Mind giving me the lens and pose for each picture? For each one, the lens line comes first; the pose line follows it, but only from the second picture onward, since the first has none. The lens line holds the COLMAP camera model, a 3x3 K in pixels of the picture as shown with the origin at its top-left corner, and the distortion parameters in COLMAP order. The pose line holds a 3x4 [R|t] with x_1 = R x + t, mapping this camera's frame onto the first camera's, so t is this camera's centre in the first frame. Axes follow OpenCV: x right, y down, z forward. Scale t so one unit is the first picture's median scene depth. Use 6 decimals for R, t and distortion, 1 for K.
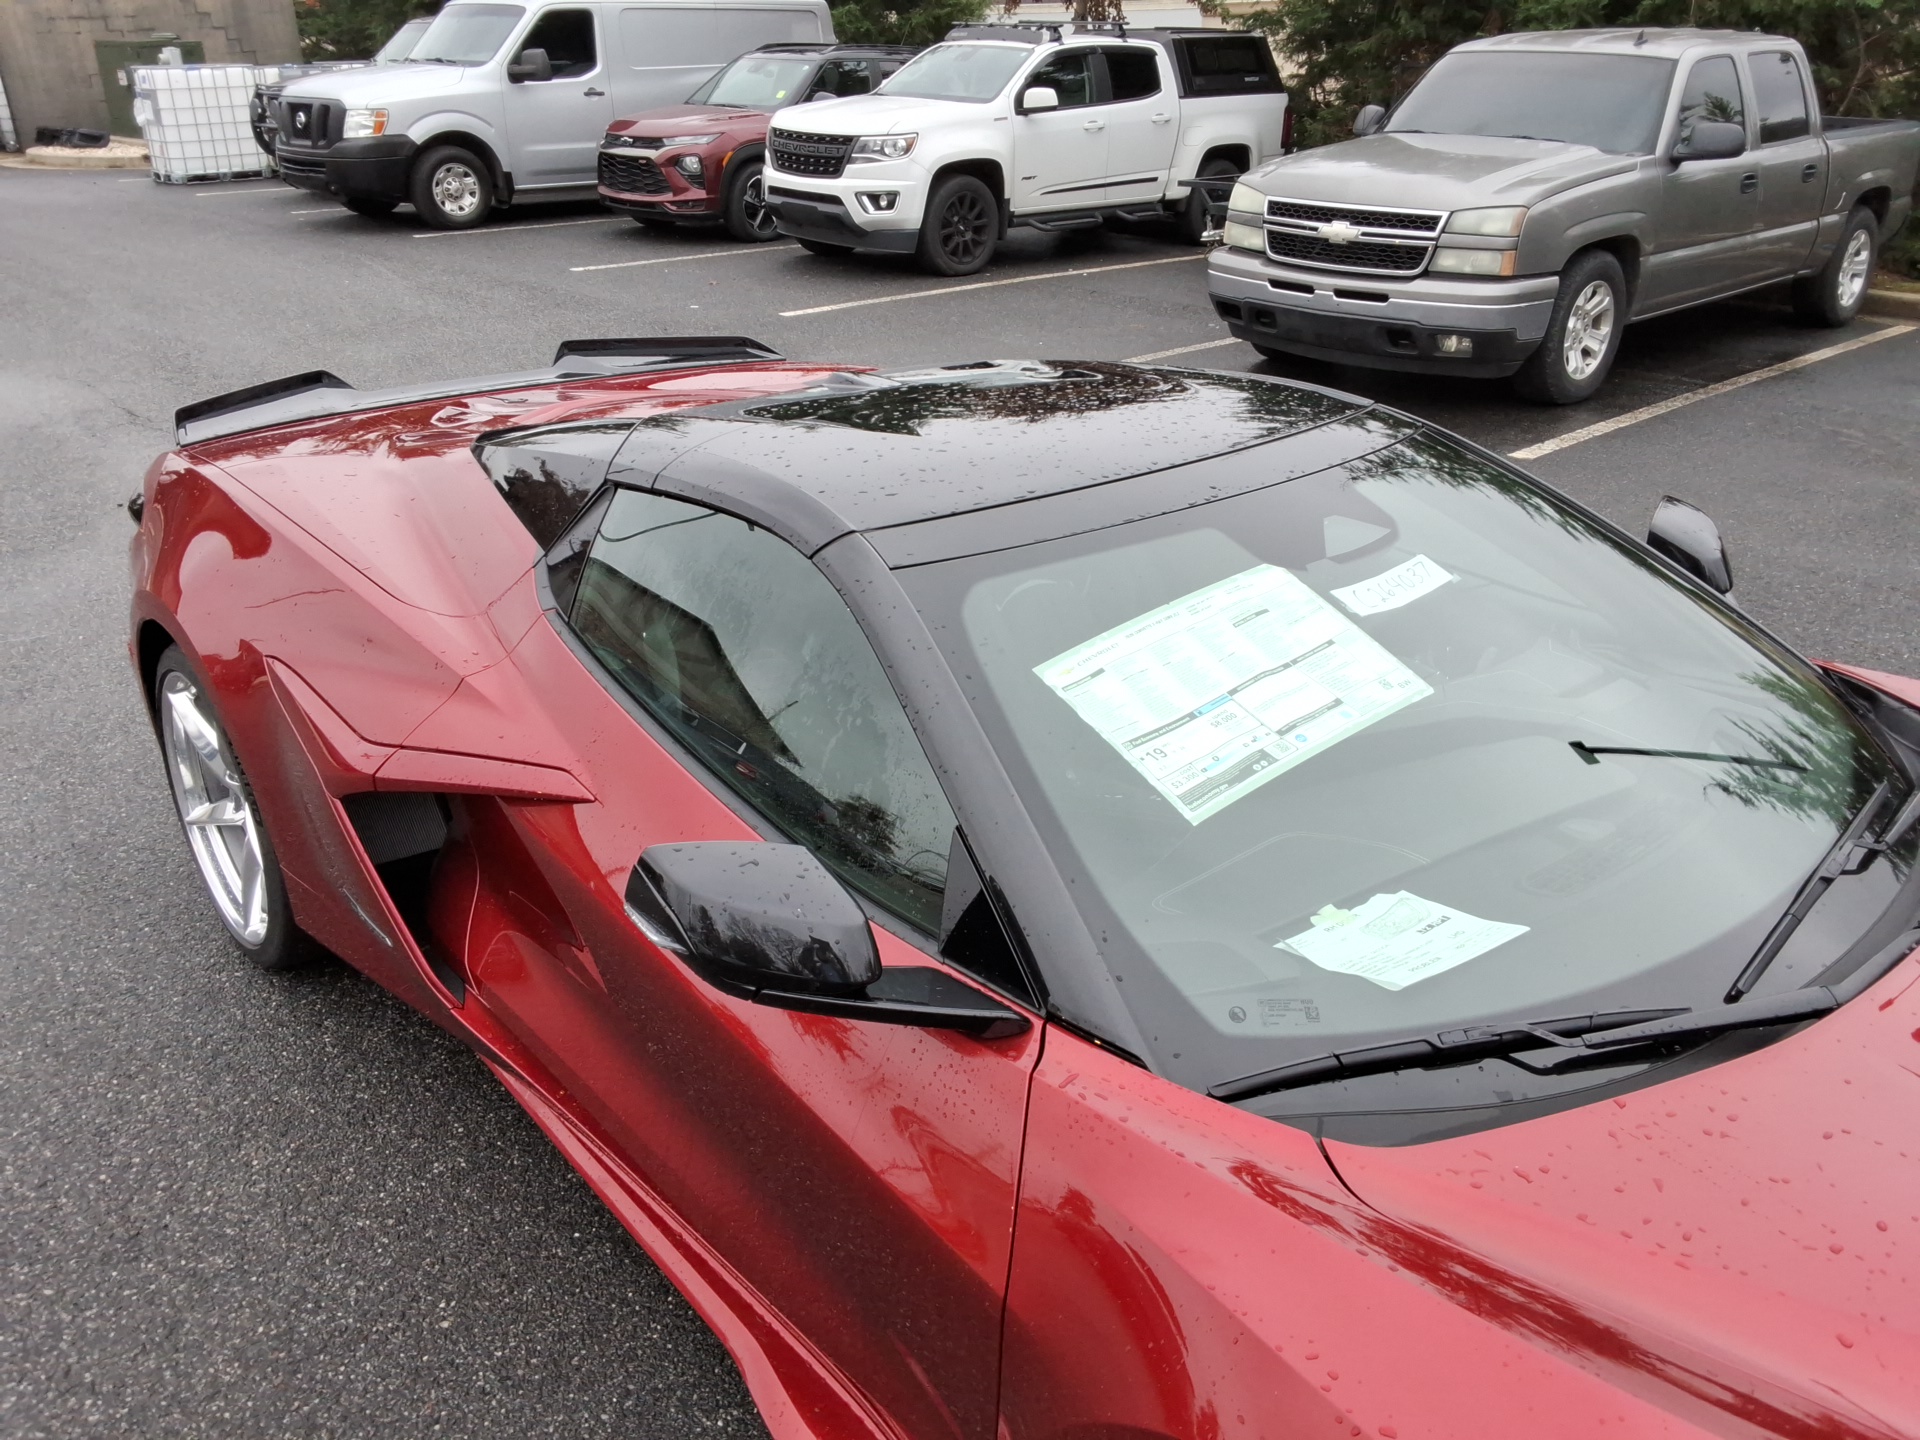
lens RADIAL K [[1535.7, 0, 961.9], [0, 1535.7, 707.3], [0, 0, 1]] dist [0.106849, -0.158014]
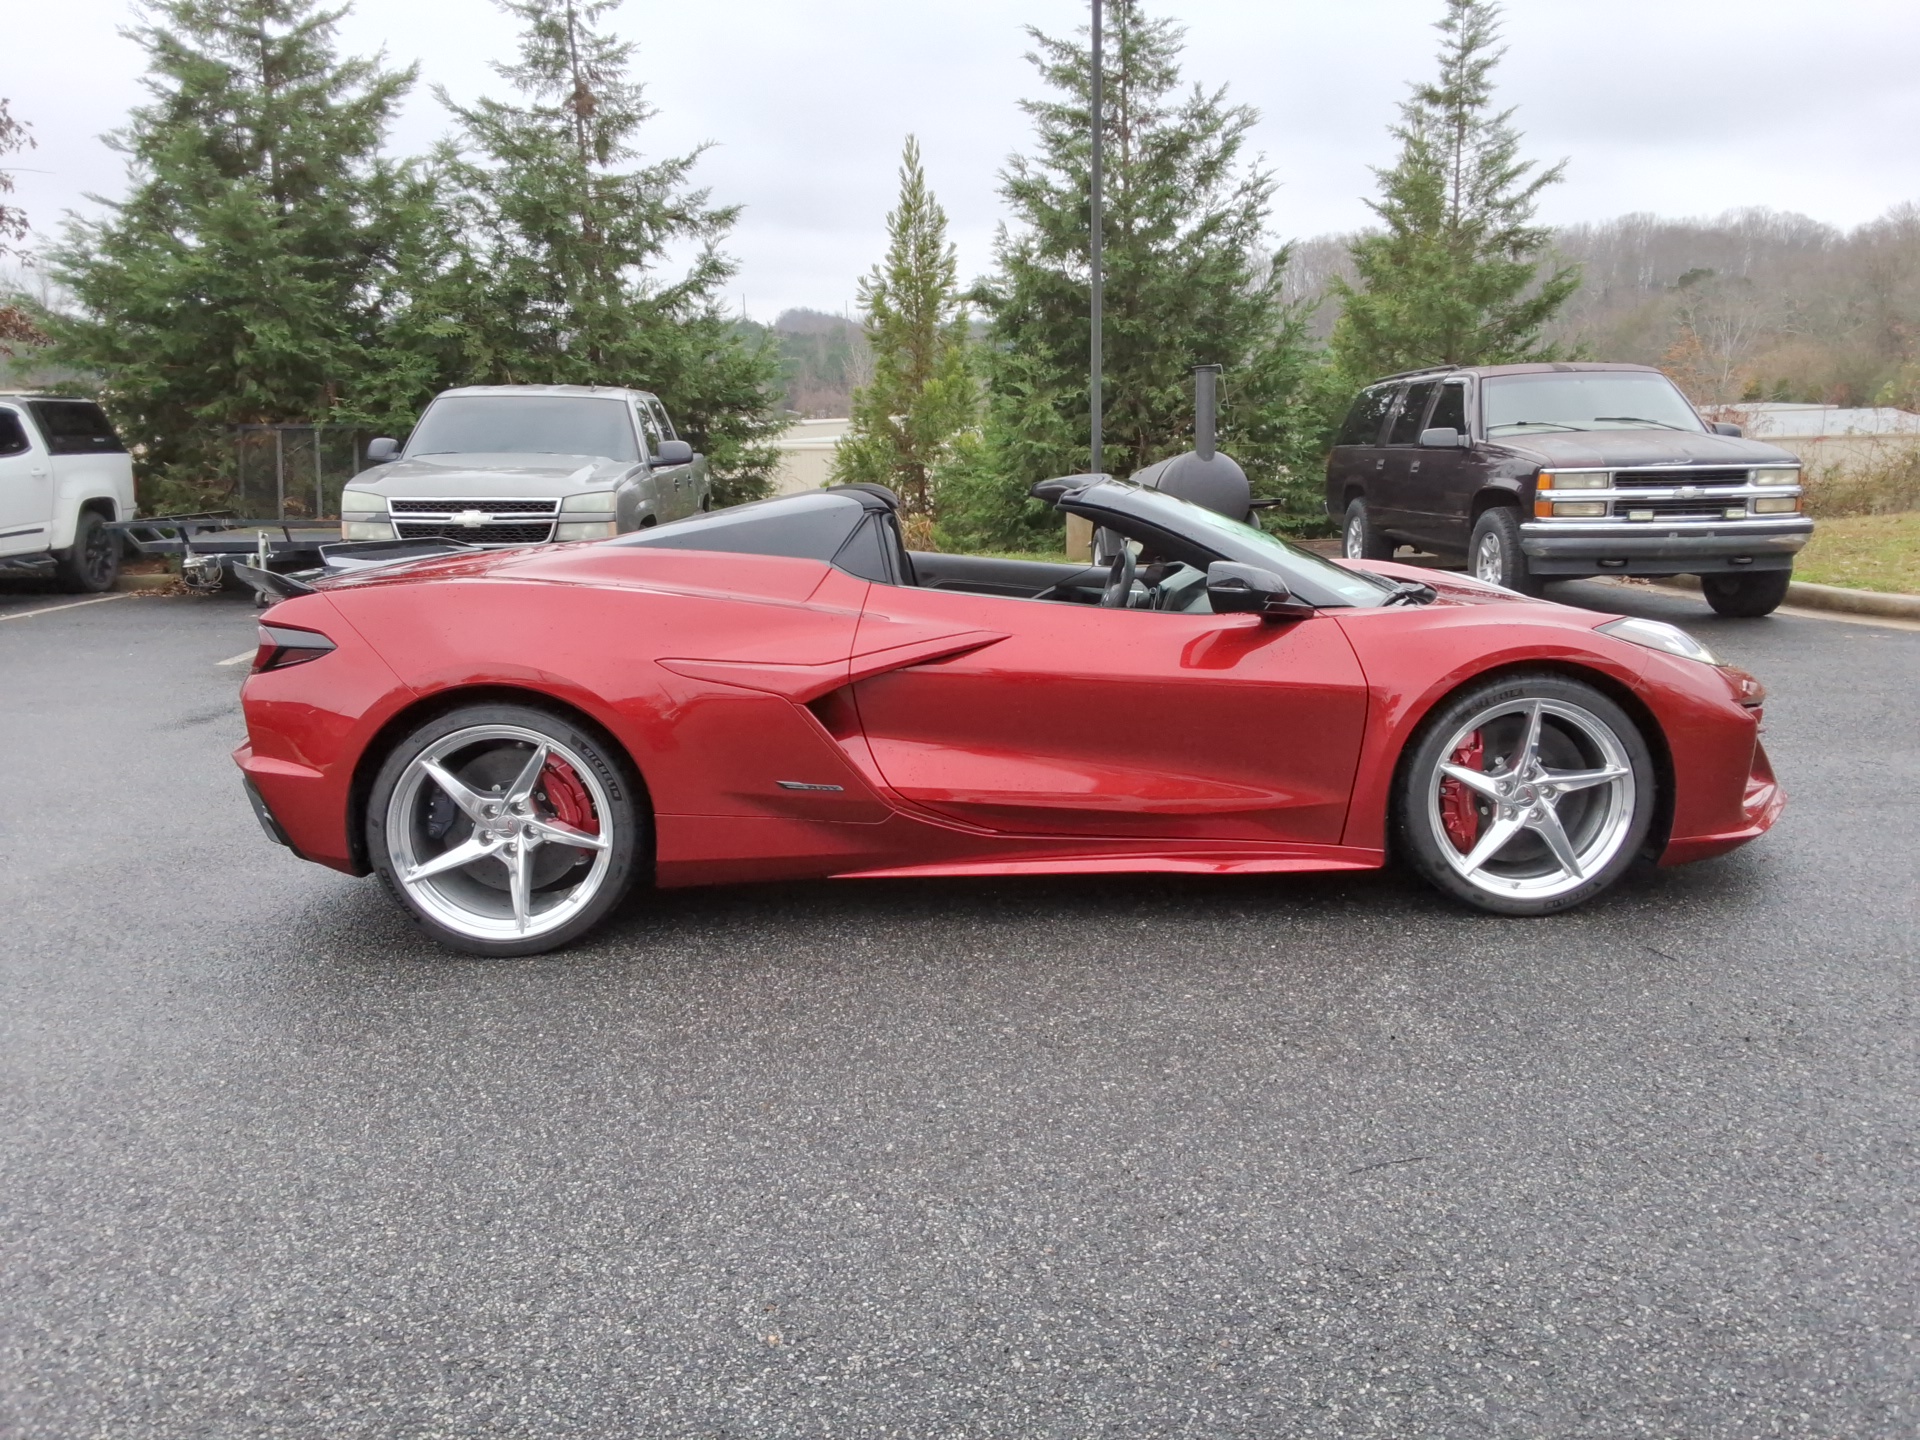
lens RADIAL K [[1535.7, 0, 961.9], [0, 1535.7, 708.7], [0, 0, 1]] dist [0.106849, -0.158014]
pose [[0.641599, -0.138857, 0.754367, -0.274442], [0.314372, 0.944685, -0.093489, 0.048166], [-0.699658, 0.297134, 0.649762, -0.029703]]
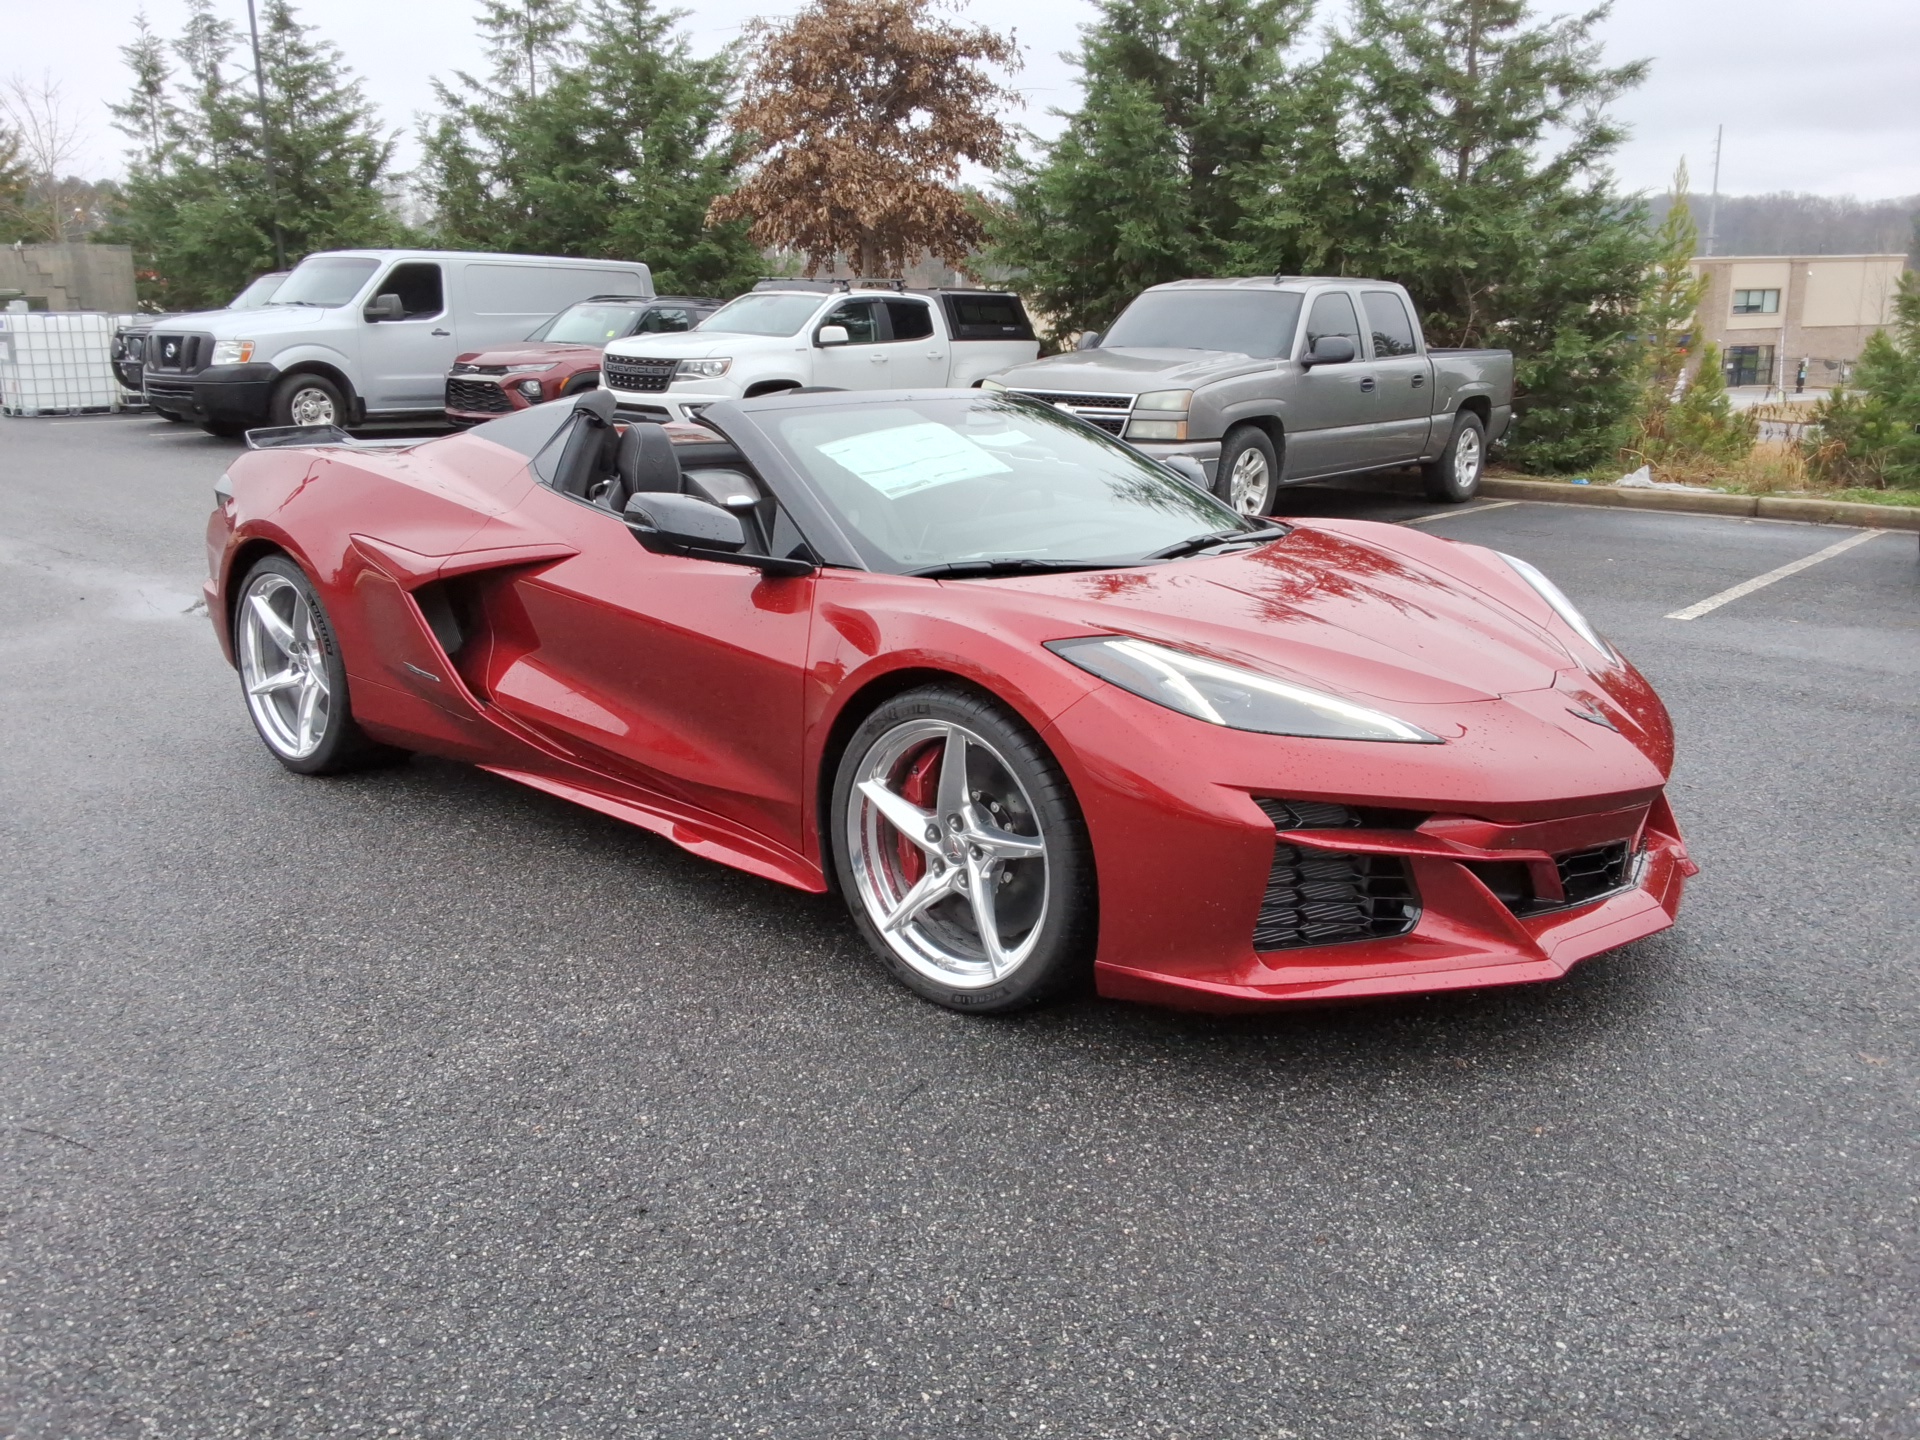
lens RADIAL K [[1535.7, 0, 964.1], [0, 1535.7, 708.3], [0, 0, 1]] dist [0.106849, -0.158014]
pose [[0.992220, -0.017580, 0.123247, -0.001713], [0.037804, 0.985780, -0.163735, 0.087441], [-0.118616, 0.167120, 0.978775, -0.128471]]
